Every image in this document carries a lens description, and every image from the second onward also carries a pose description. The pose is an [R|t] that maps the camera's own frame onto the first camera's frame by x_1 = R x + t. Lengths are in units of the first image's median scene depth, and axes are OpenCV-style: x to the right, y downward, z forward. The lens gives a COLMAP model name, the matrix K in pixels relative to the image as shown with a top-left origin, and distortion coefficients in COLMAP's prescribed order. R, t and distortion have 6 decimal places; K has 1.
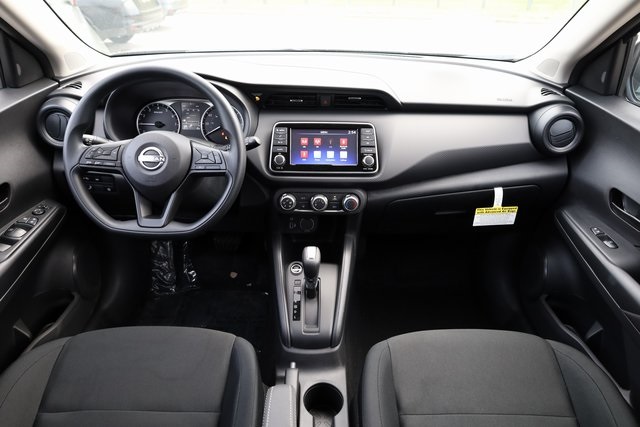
lens RADIAL K [[444.3, 0, 321.6], [0, 444.3, 210.6], [0, 0, 1]] dist [-0.023172, 0.001238]
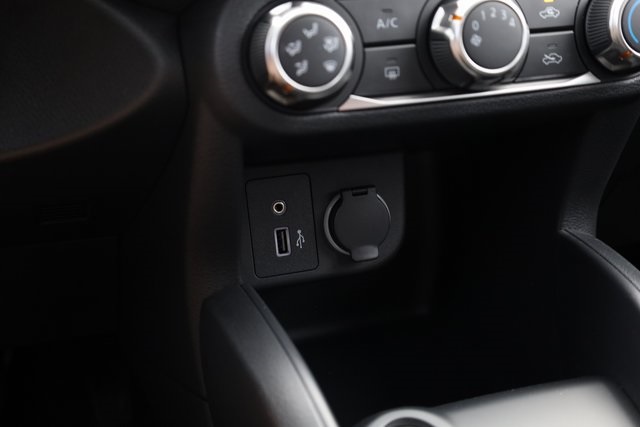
lens RADIAL K [[798.4, 0, 330.2], [0, 798.4, 209.7], [0, 0, 1]] dist [0.012520, 0.000000]
pose [[0.952380, -0.149542, 0.265723, -0.156937], [0.190514, 0.972266, -0.135657, 0.080684], [-0.238067, 0.179821, 0.954457, 0.735585]]
